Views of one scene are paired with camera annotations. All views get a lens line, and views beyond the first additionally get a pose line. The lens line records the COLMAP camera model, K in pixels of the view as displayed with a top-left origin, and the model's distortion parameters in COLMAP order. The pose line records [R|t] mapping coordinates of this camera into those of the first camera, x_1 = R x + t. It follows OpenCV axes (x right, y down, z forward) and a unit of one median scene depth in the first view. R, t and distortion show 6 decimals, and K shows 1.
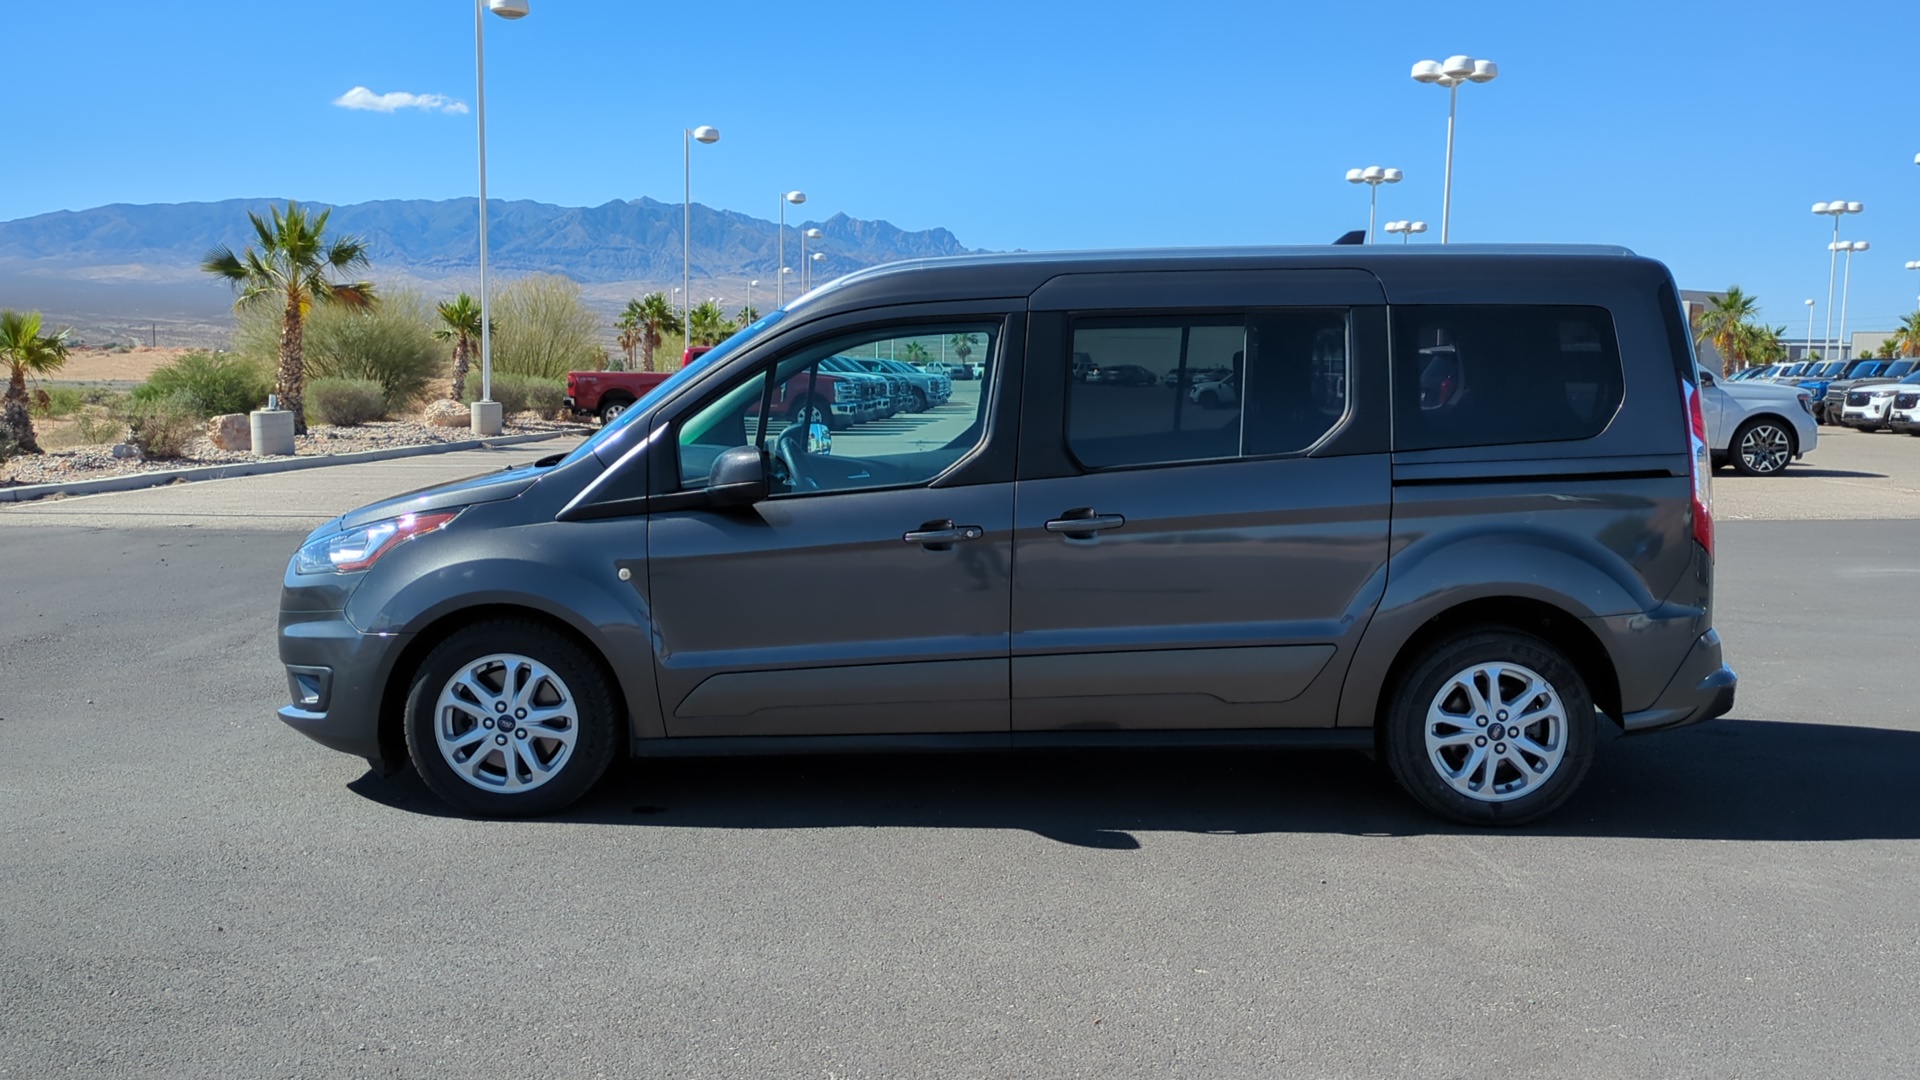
lens RADIAL K [[1674.9, 0, 984.7], [0, 1674.9, 539.9], [0, 0, 1]] dist [0.057254, -0.056293]
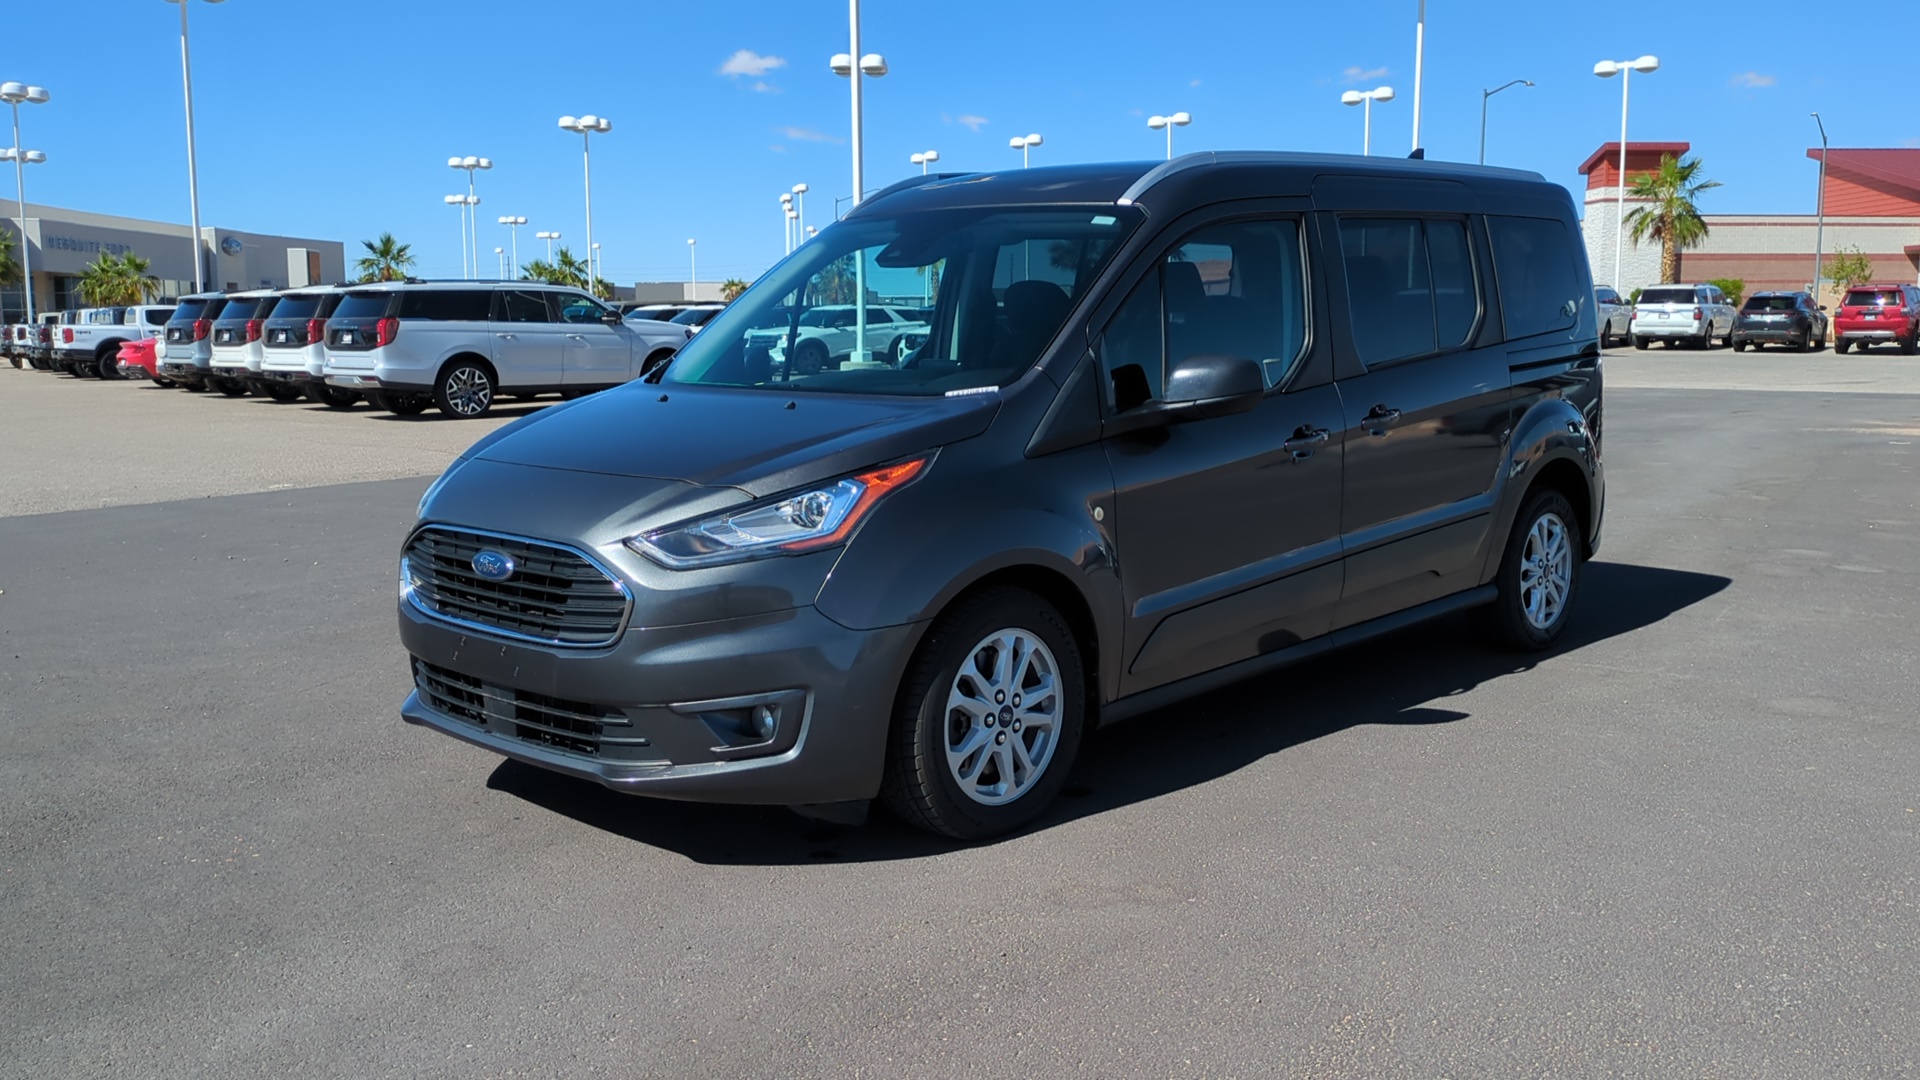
lens RADIAL K [[1674.9, 0, 984.7], [0, 1674.9, 539.9], [0, 0, 1]] dist [0.057254, -0.056293]
pose [[0.682799, -0.109427, 0.722365, -0.118639], [0.088665, 0.993823, 0.066740, -0.003722], [-0.725206, 0.018479, 0.688283, 0.064659]]
